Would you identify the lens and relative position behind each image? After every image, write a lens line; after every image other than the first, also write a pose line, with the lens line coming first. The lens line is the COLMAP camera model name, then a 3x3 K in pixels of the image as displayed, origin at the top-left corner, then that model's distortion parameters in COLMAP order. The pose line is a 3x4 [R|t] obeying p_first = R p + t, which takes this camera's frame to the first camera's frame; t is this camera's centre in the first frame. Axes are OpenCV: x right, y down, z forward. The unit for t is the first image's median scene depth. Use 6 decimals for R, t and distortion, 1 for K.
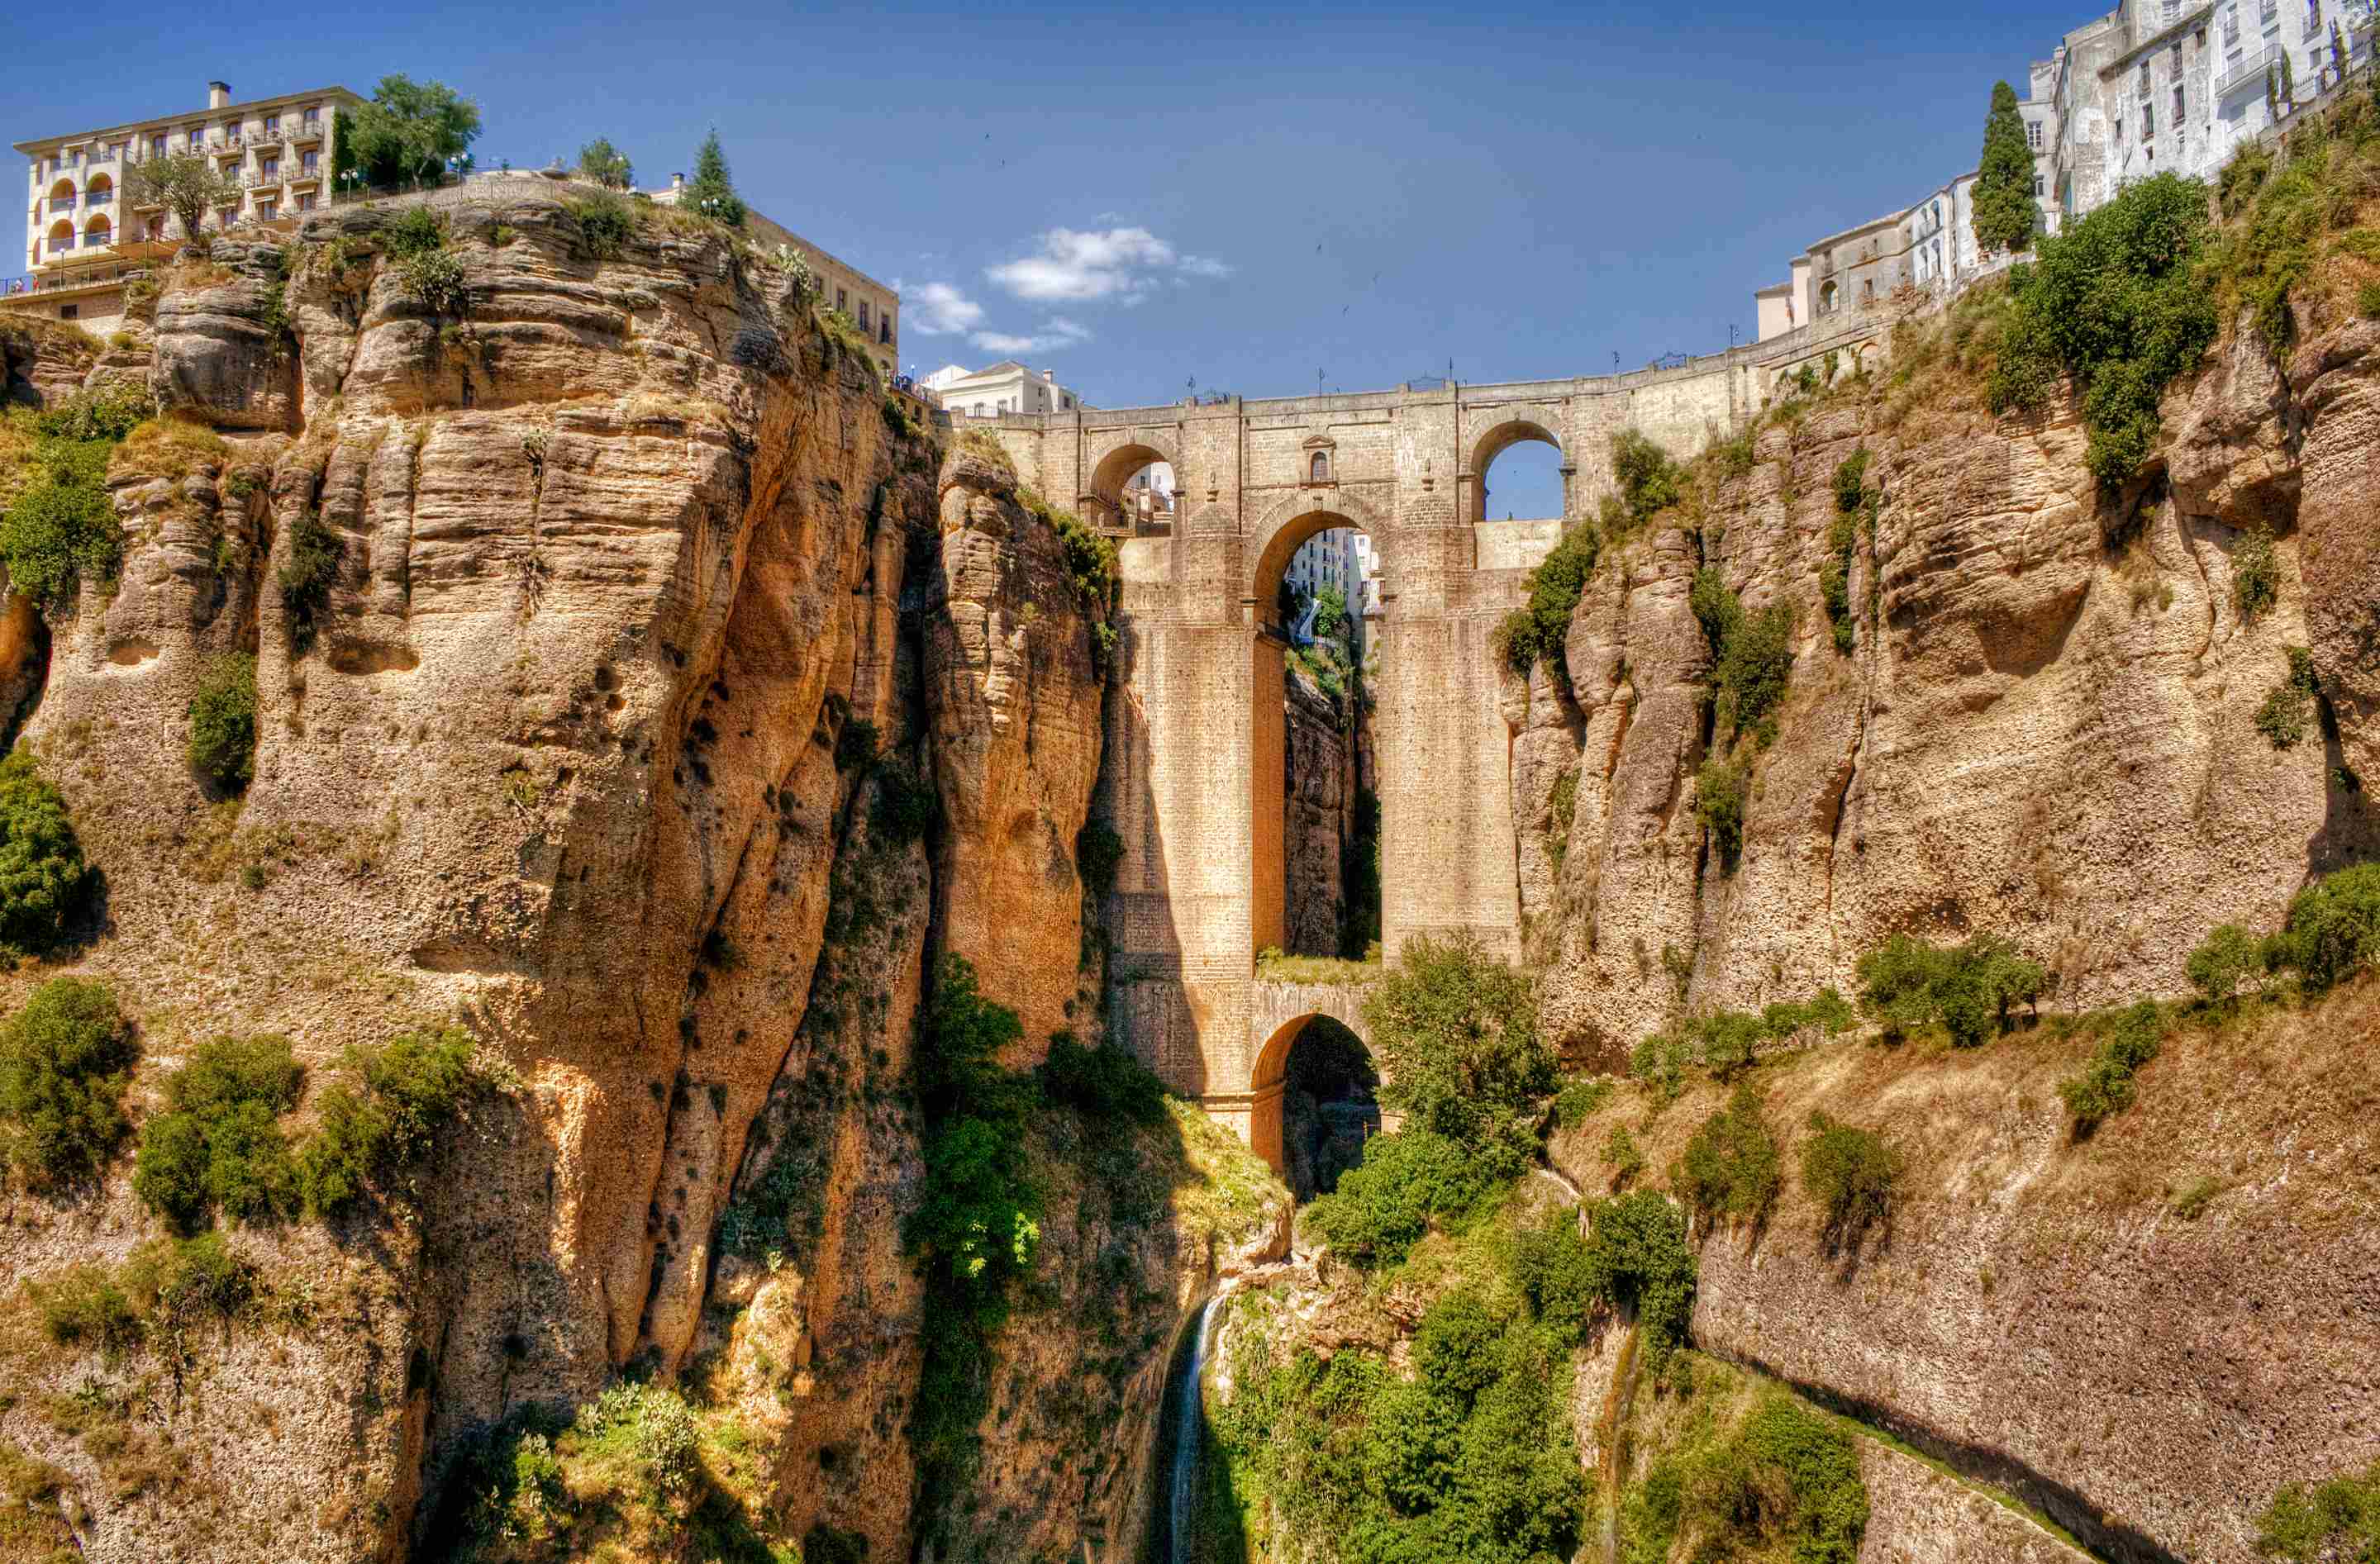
lens RADIAL K [[2029.3, 0, 1113.0], [0, 2029.3, 784.0], [0, 0, 1]] dist [-0.180907, 0.166999]
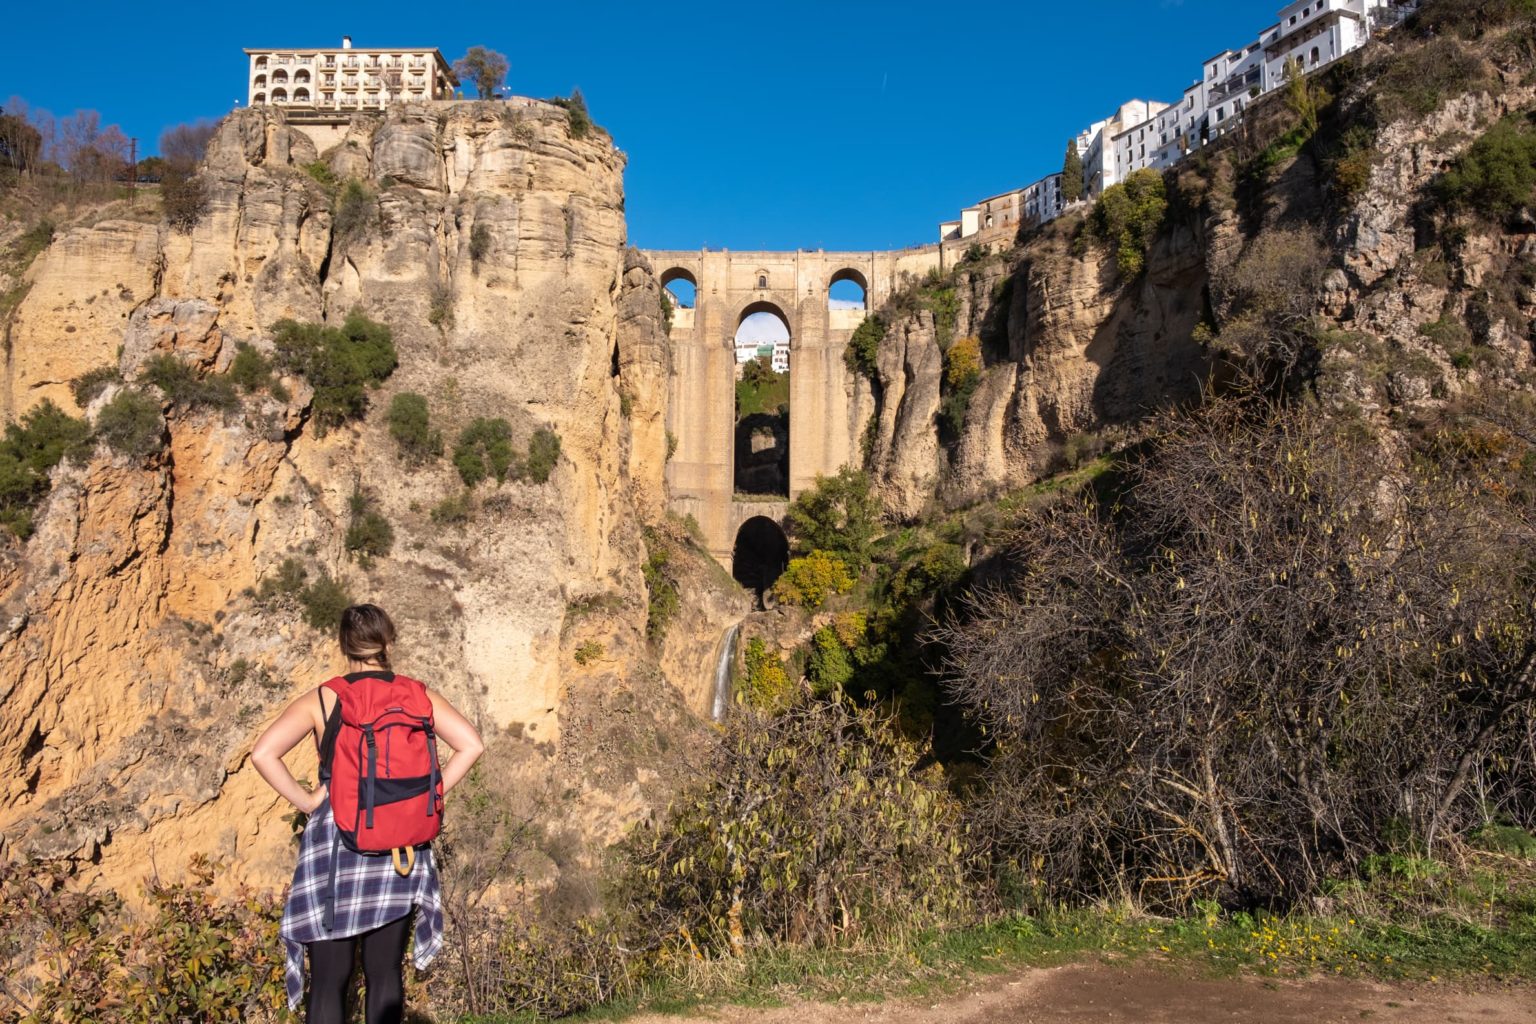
lens RADIAL K [[1178.9, 0, 774.0], [0, 1178.9, 492.9], [0, 0, 1]] dist [-0.018757, 0.006147]
pose [[0.950543, 0.036105, 0.308488, -0.330745], [-0.021245, 0.998452, -0.051397, 0.172881], [-0.309867, 0.042301, 0.949839, -0.309336]]
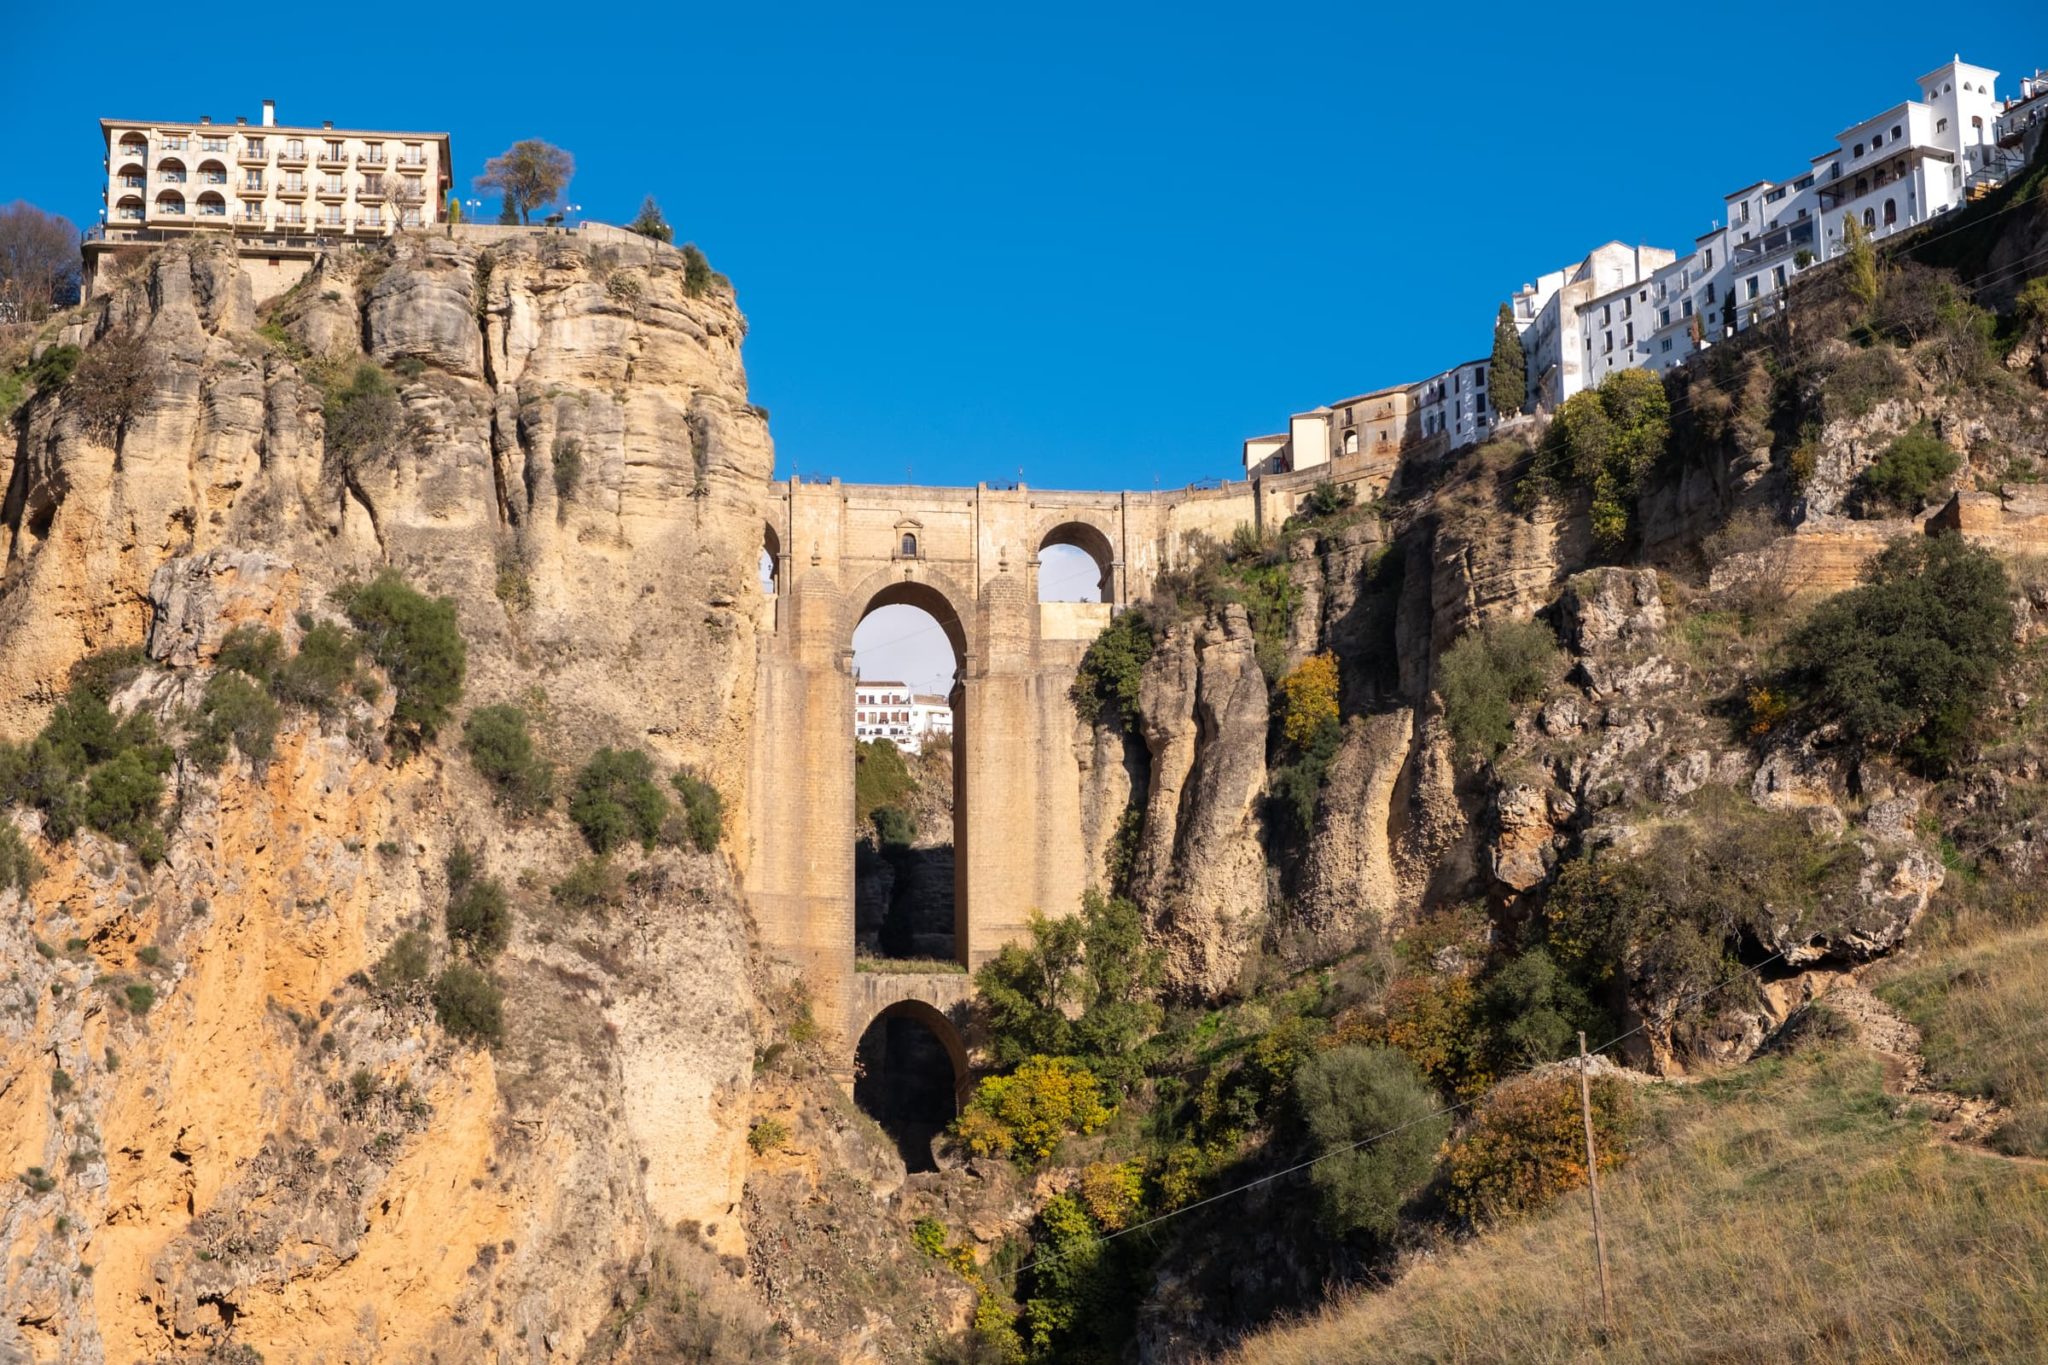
lens RADIAL K [[3572.0, 0, 1024.0], [0, 3572.0, 682.5], [0, 0, 1]] dist [0.025780, 0.080450]
pose [[0.902449, 0.096269, 0.419902, -0.795715], [-0.014781, 0.981056, -0.193157, 0.364622], [-0.430542, 0.168108, 0.886777, -0.971944]]
